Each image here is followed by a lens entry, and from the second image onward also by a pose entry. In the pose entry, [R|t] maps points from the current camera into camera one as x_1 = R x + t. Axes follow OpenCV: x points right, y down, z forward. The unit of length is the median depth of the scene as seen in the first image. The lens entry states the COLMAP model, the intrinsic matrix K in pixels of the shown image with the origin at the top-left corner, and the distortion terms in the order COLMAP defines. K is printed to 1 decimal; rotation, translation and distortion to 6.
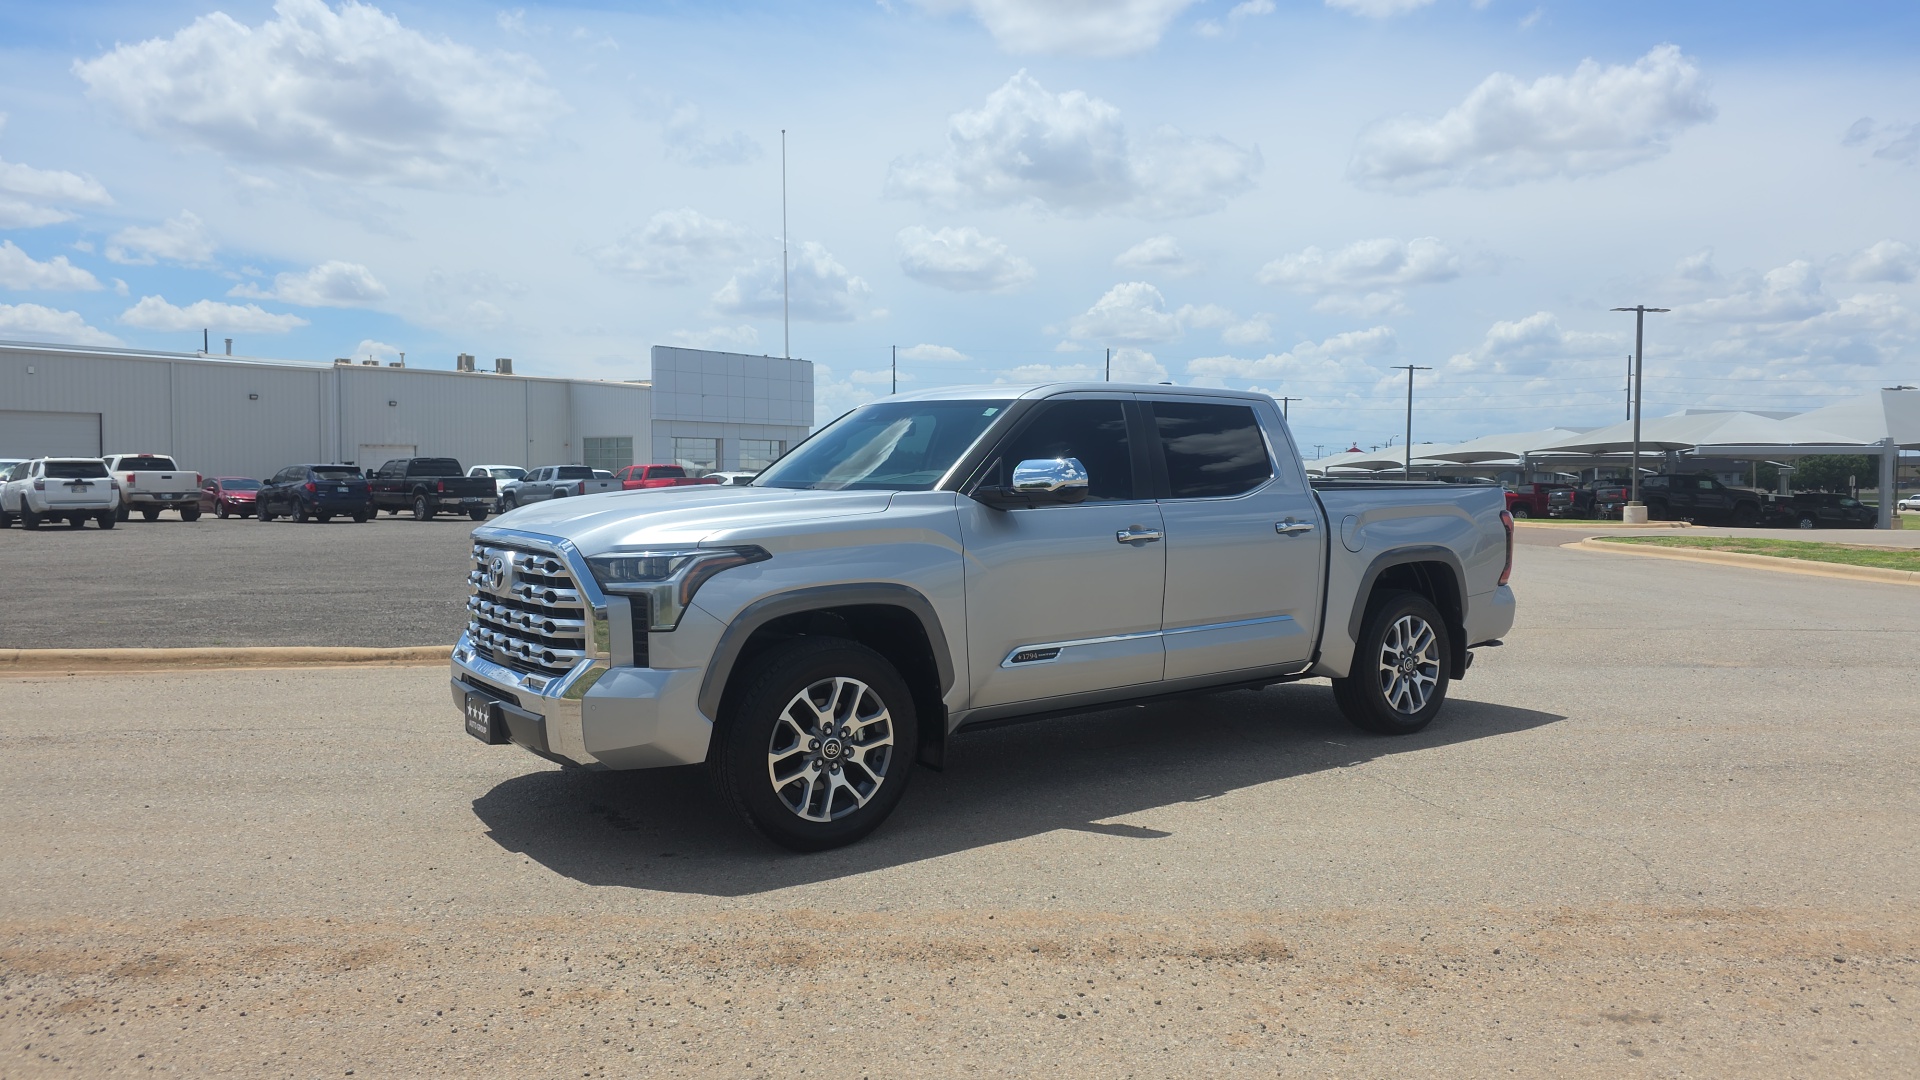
lens RADIAL K [[1284.1, 0, 1000.3], [0, 1284.1, 514.8], [0, 0, 1]] dist [0.063748, -0.059277]
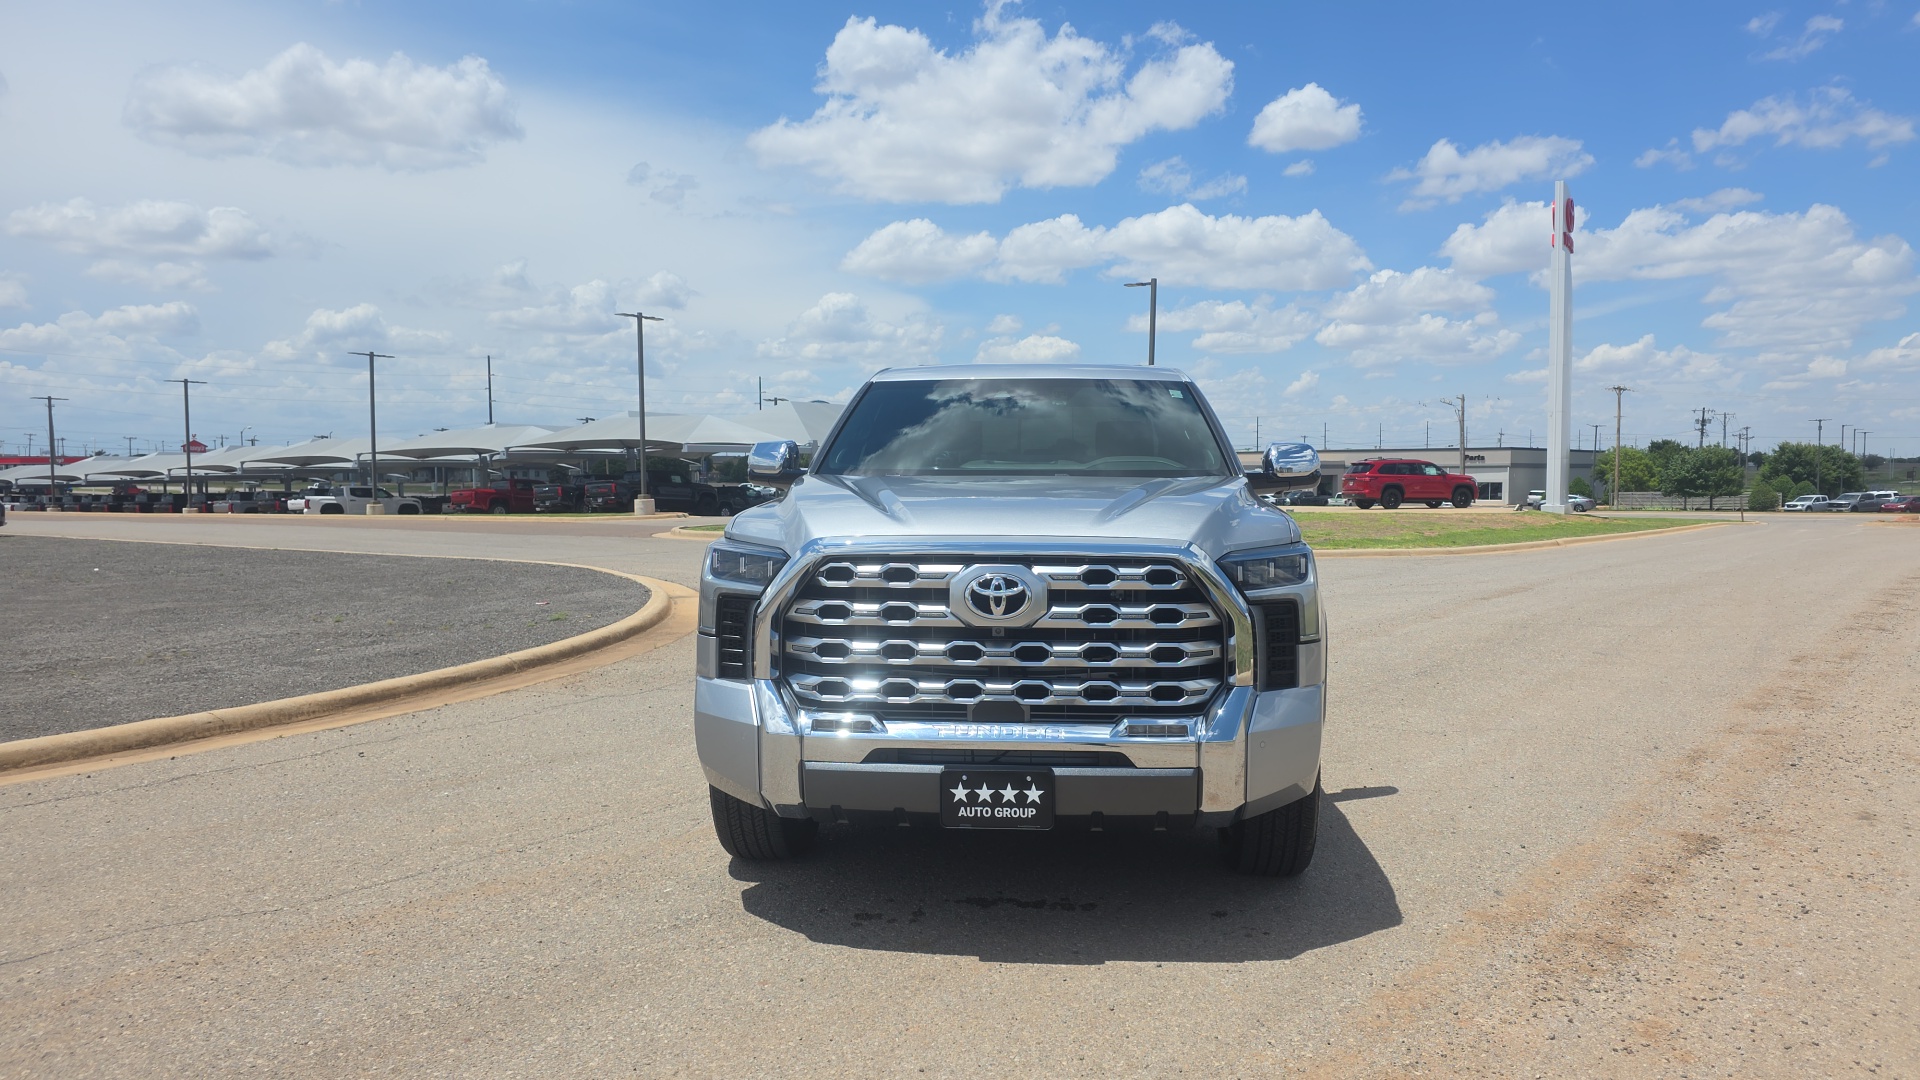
lens RADIAL K [[1284.1, 0, 1004.8], [0, 1284.1, 525.5], [0, 0, 1]] dist [0.063748, -0.059277]
pose [[0.664732, -0.036047, 0.746212, -0.827952], [0.028024, 0.999335, 0.023310, -0.008904], [-0.746556, 0.005417, 0.665300, 0.472544]]
